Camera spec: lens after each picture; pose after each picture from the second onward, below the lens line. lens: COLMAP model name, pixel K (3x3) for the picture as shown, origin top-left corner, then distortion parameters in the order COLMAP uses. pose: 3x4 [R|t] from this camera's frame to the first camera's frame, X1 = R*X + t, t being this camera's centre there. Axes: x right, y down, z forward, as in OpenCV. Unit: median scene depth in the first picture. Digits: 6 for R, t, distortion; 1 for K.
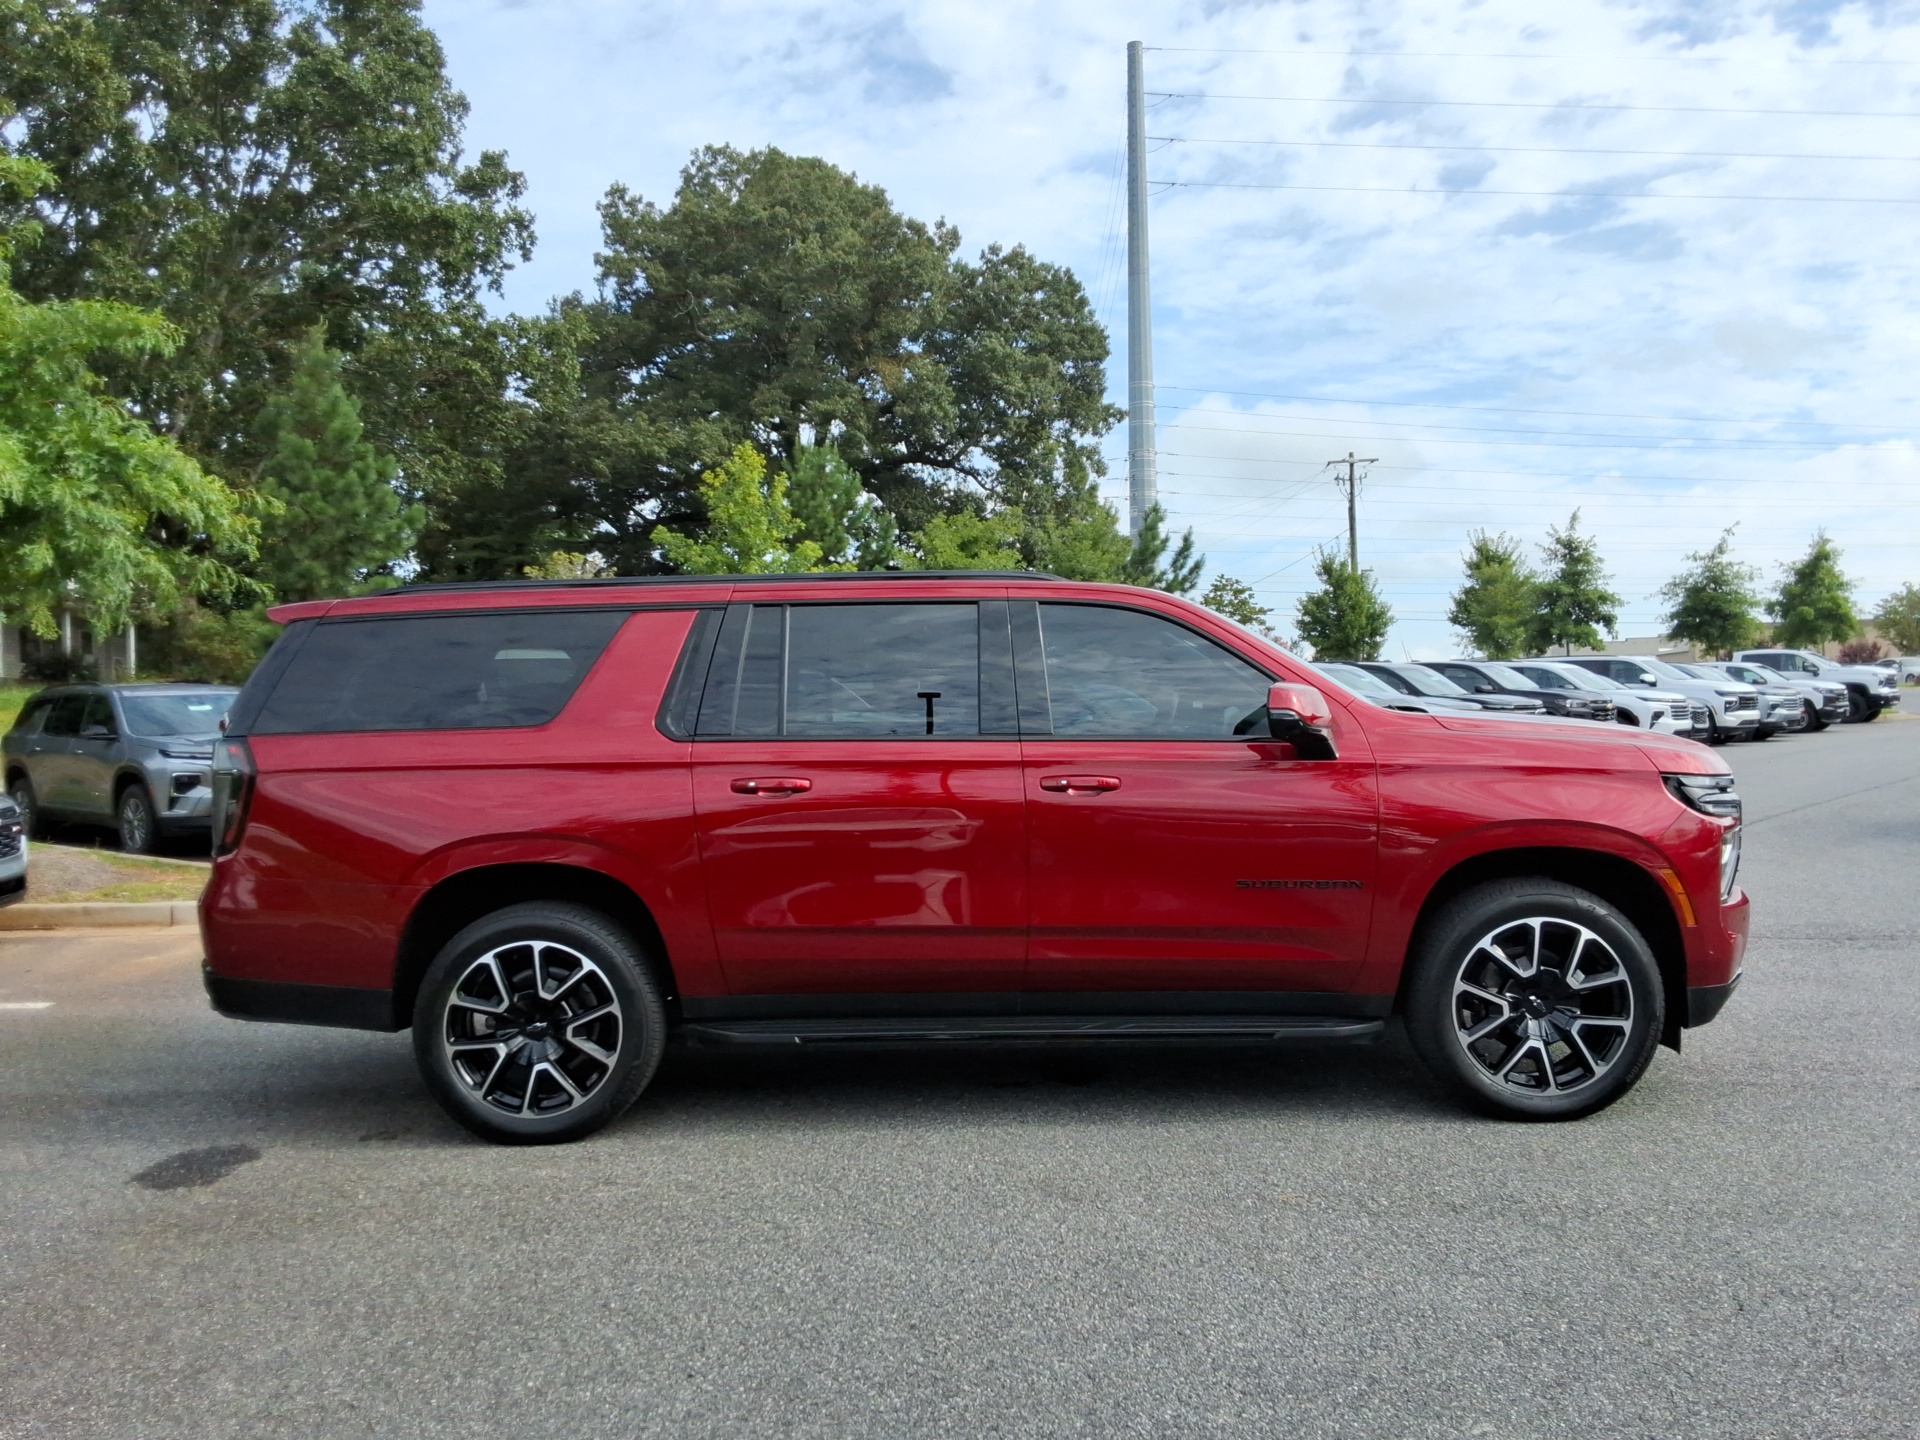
lens RADIAL K [[1536.1, 0, 966.2], [0, 1536.1, 735.8], [0, 0, 1]] dist [0.123205, -0.185481]
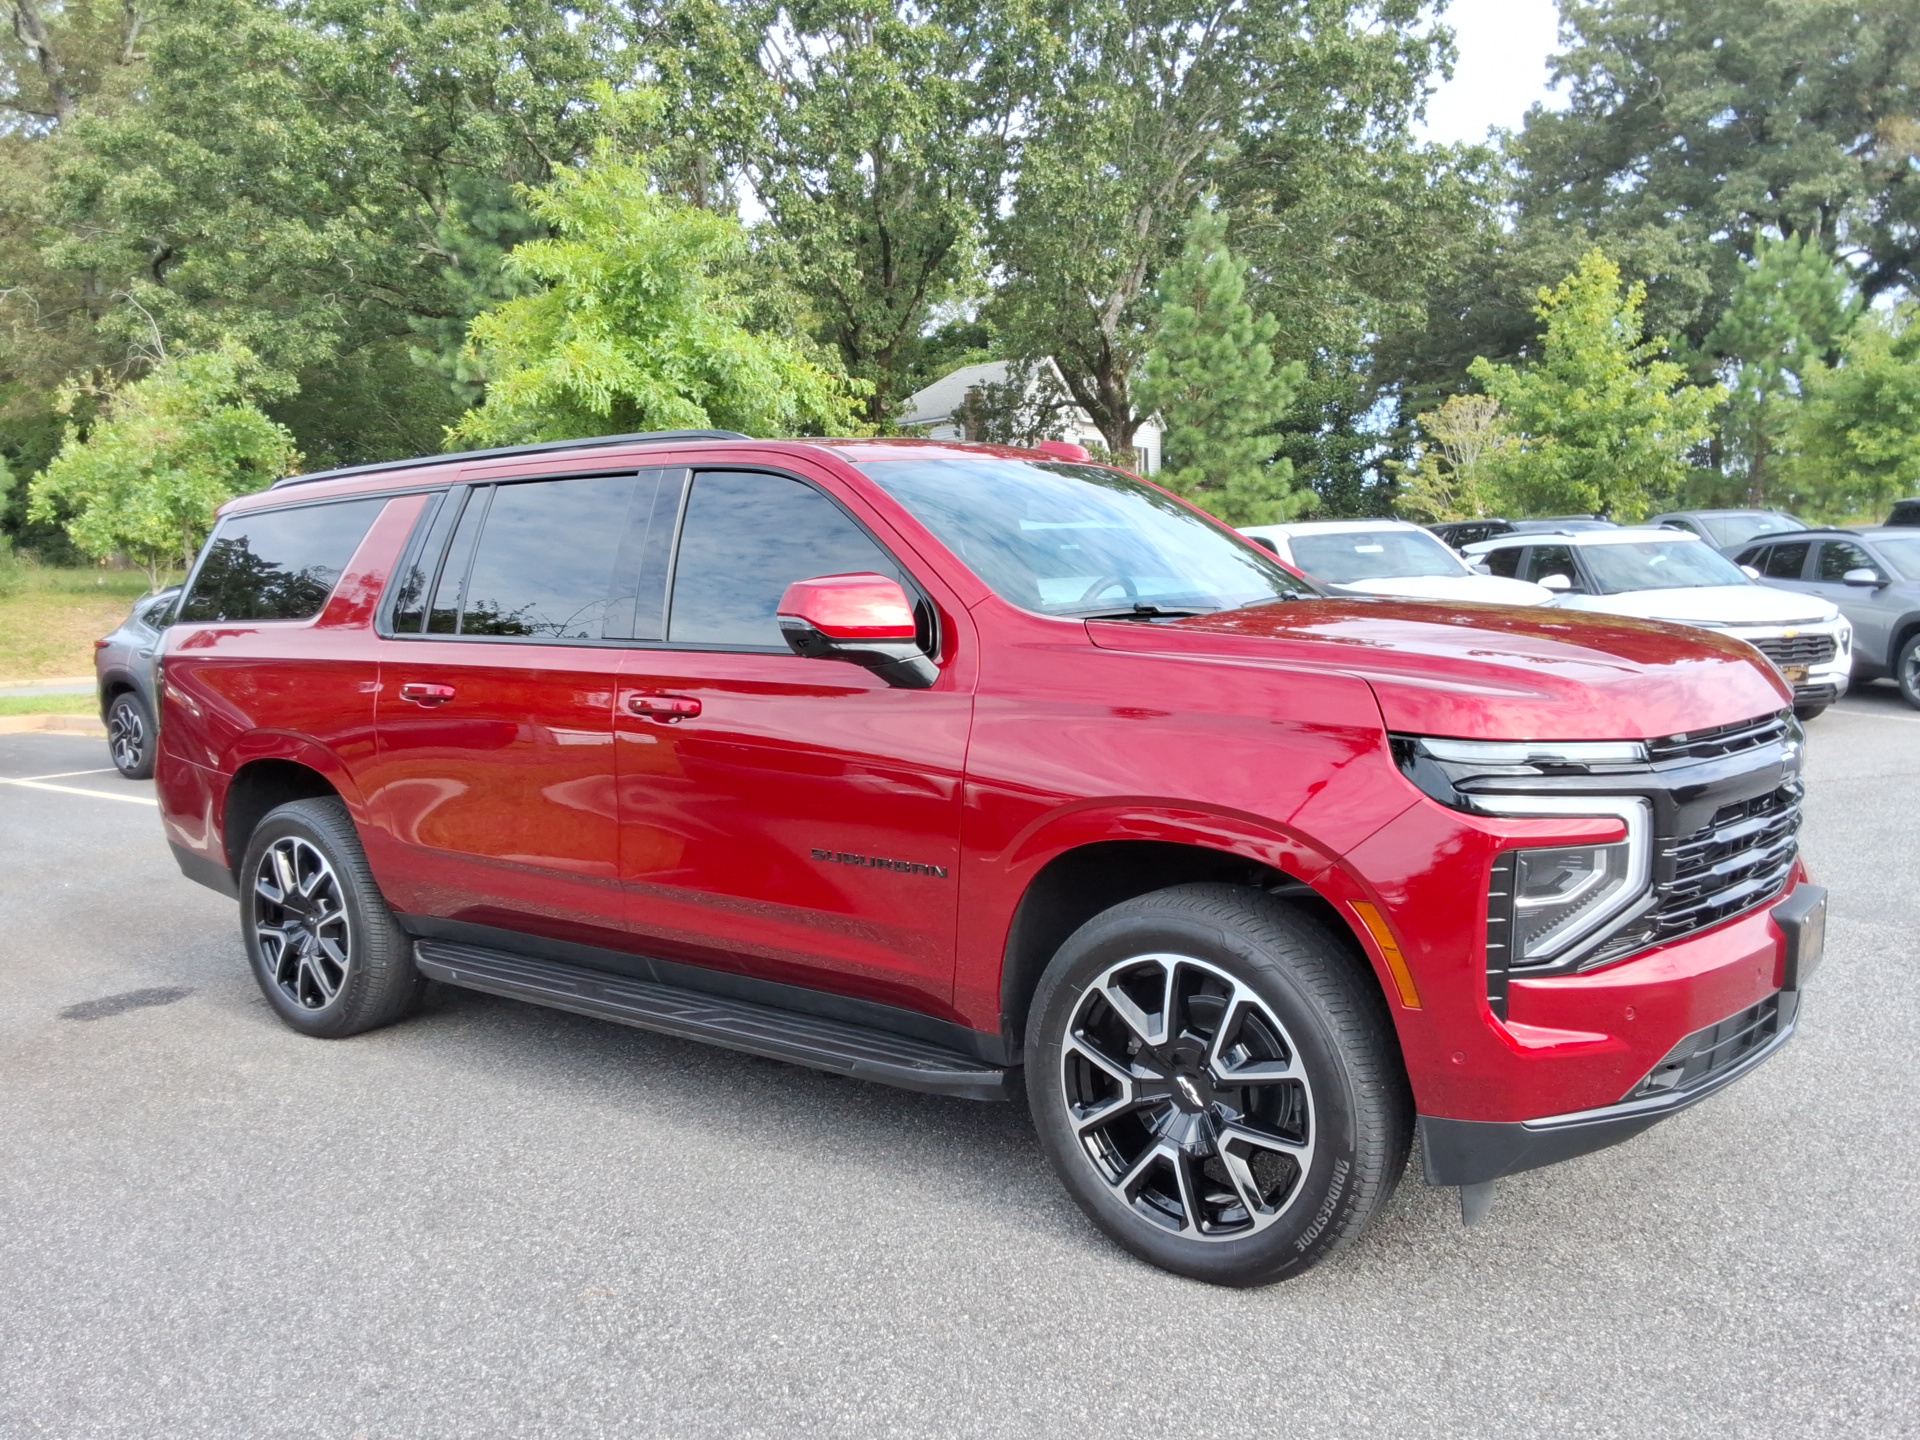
lens RADIAL K [[1536.1, 0, 954.2], [0, 1536.1, 727.2], [0, 0, 1]] dist [0.123205, -0.185481]
pose [[0.793367, 0.053789, -0.606363, 0.095390], [0.000851, 0.995990, 0.089465, -0.004028], [0.608743, -0.071494, 0.790139, 0.067376]]
